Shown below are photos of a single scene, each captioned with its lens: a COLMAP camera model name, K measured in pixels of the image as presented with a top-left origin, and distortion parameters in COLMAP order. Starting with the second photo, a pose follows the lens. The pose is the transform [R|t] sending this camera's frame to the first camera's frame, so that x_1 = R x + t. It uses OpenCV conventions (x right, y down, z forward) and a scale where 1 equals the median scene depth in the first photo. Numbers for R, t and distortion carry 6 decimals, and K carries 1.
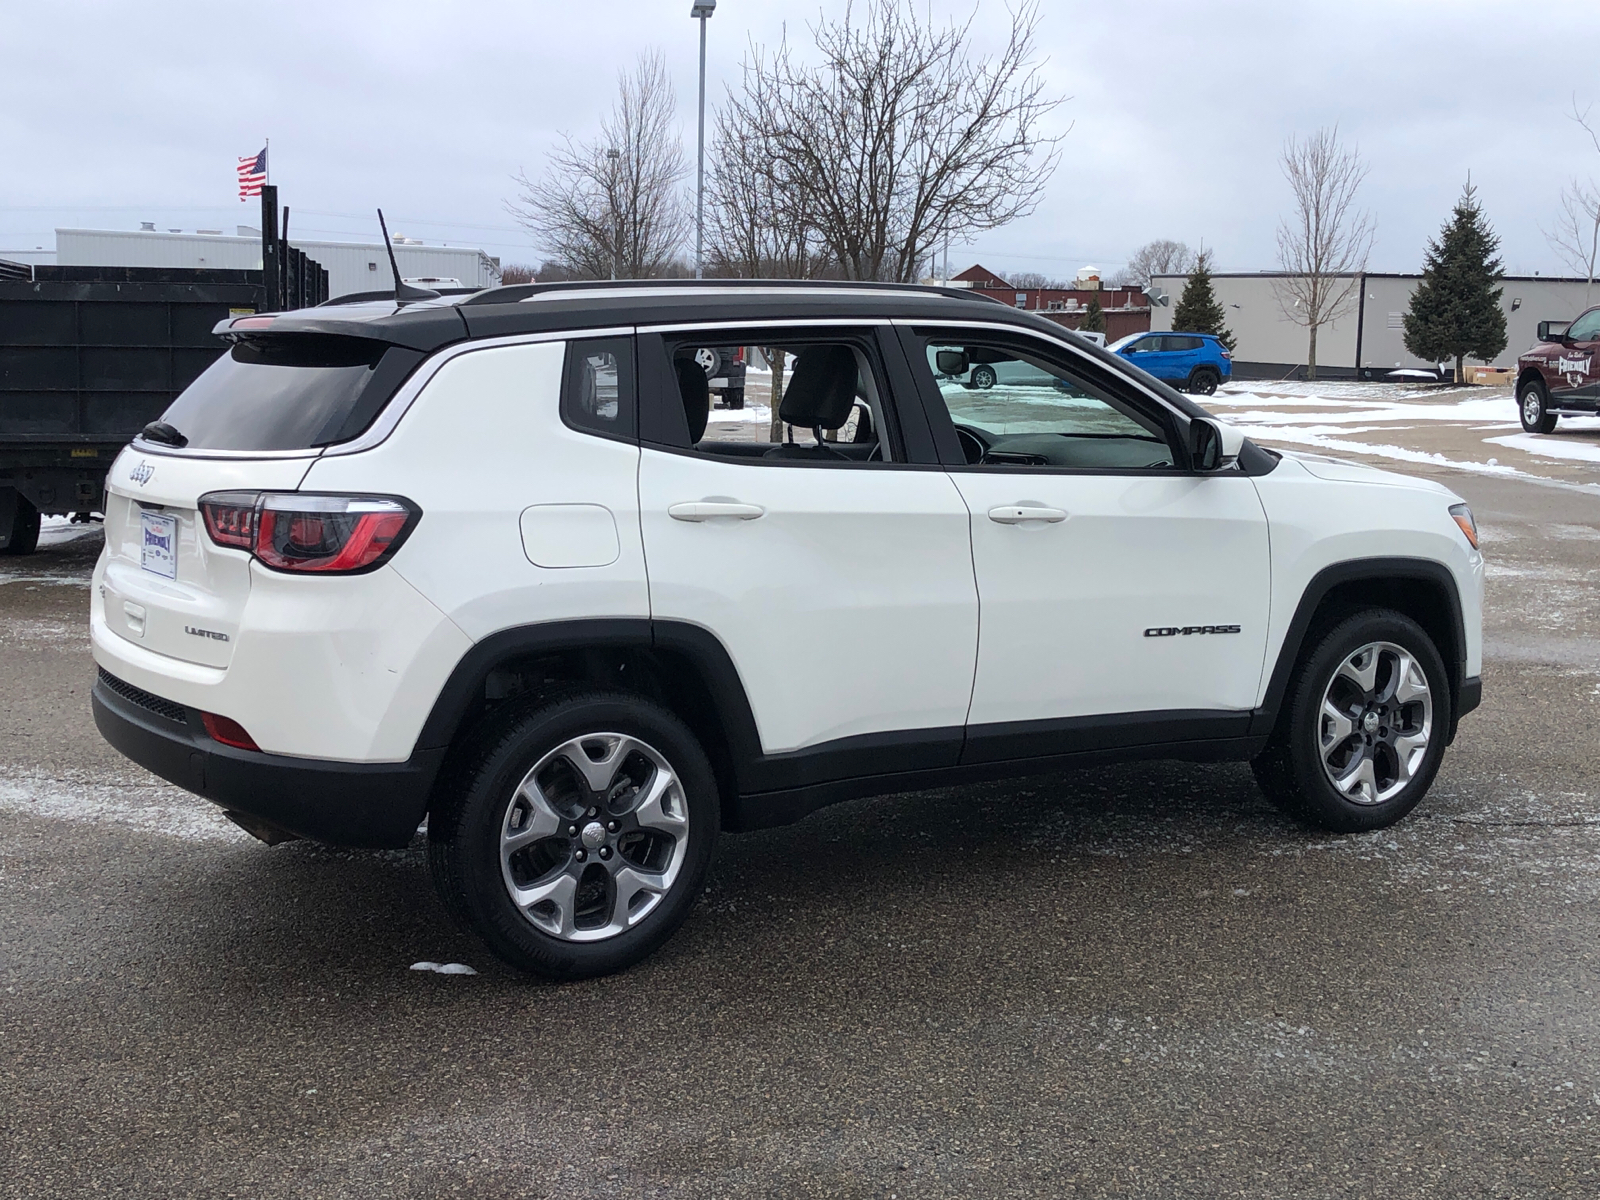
lens RADIAL K [[2063.5, 0, 793.6], [0, 2063.5, 597.4], [0, 0, 1]] dist [0.052023, 0.000000]
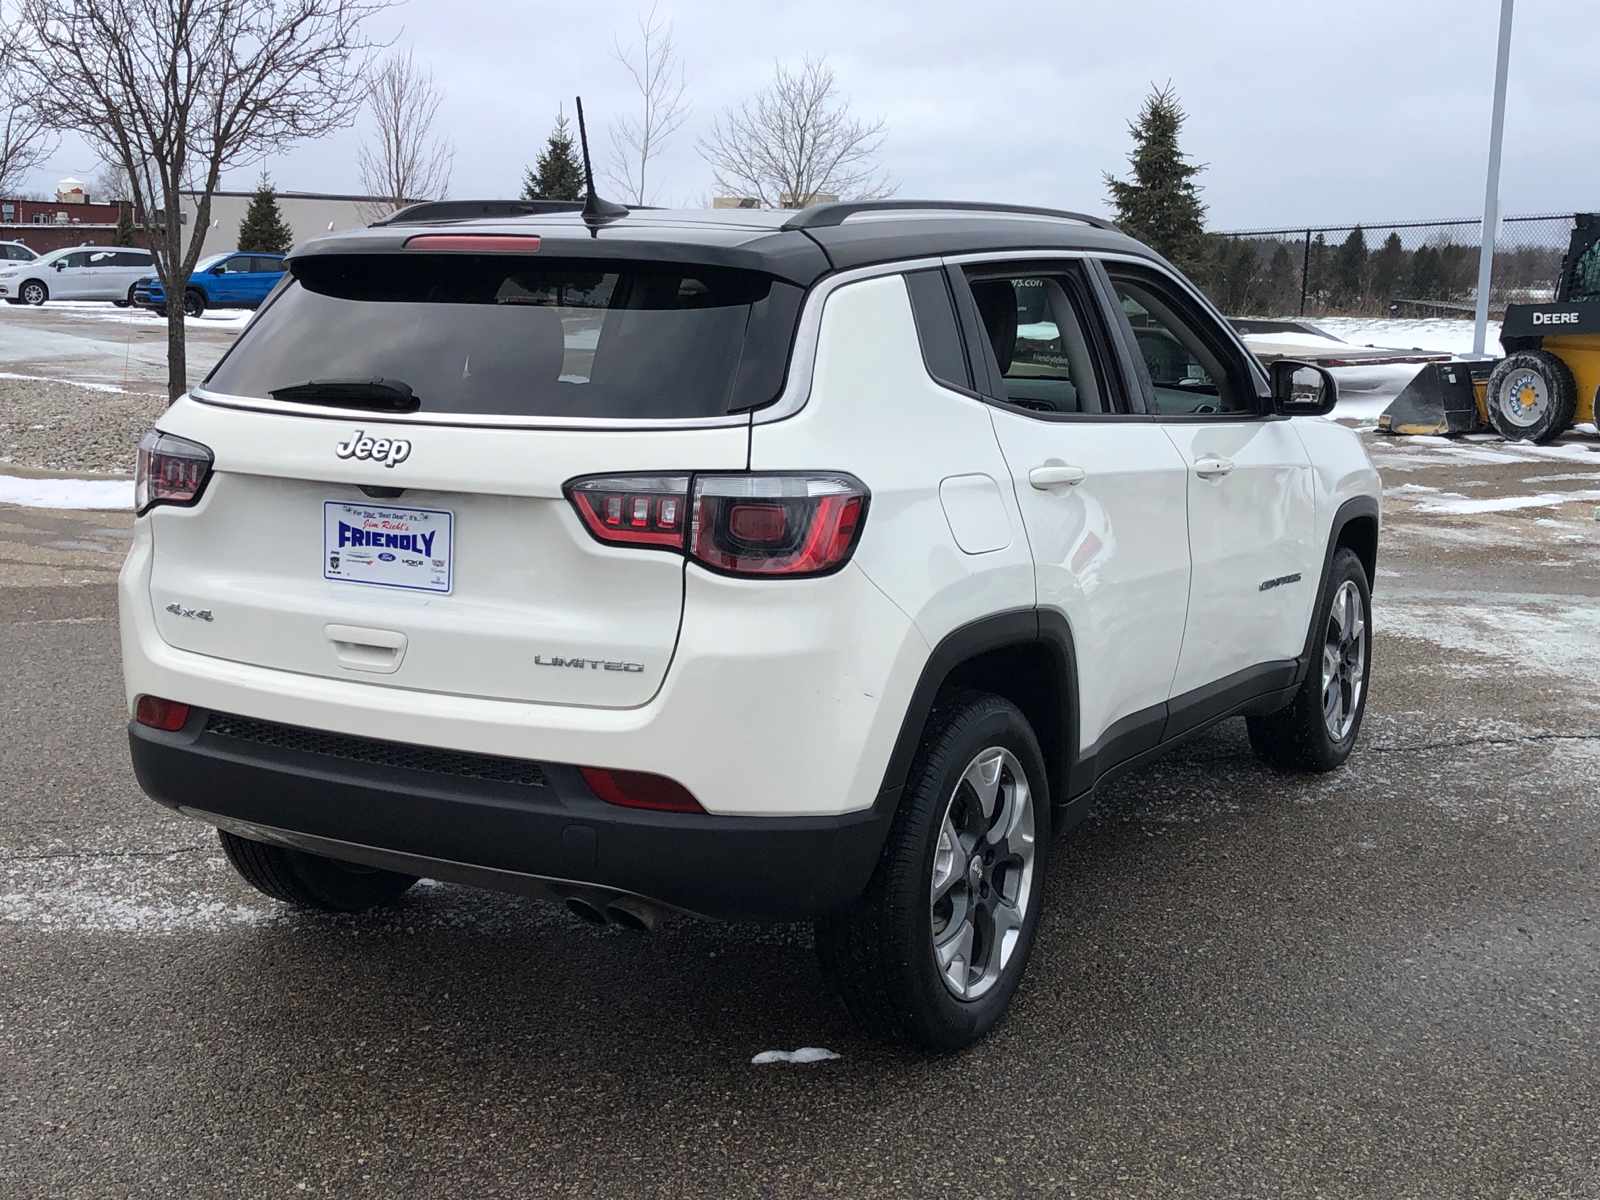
lens RADIAL K [[2063.5, 0, 789.7], [0, 2063.5, 608.7], [0, 0, 1]] dist [0.052023, 0.000000]
pose [[0.884657, -0.059798, 0.462391, -0.523550], [0.040373, 0.997841, 0.051801, -0.035538], [-0.464491, -0.027158, 0.885161, 0.288910]]
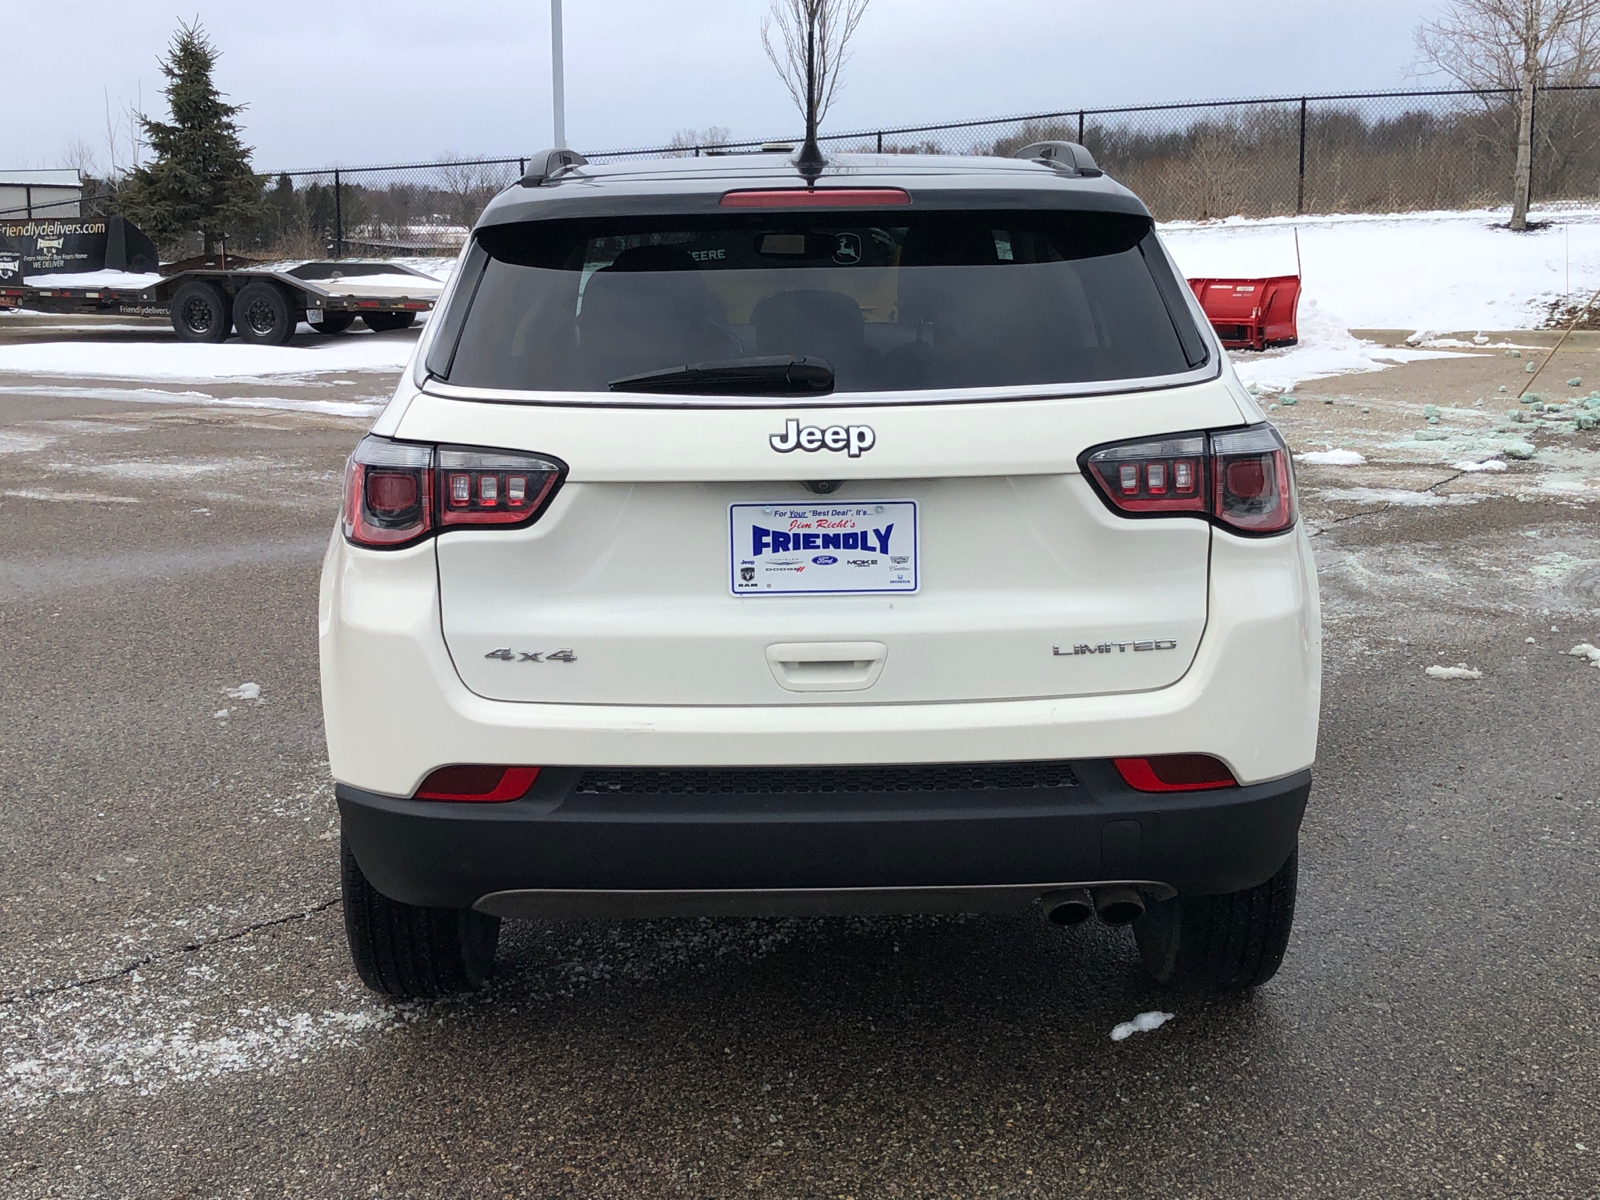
lens RADIAL K [[2063.5, 0, 792.6], [0, 2063.5, 587.3], [0, 0, 1]] dist [0.052023, 0.000000]
pose [[0.532414, -0.157697, 0.831665, -0.852079], [0.118447, 0.986707, 0.111268, -0.086121], [-0.838156, 0.039268, 0.544015, 0.665618]]
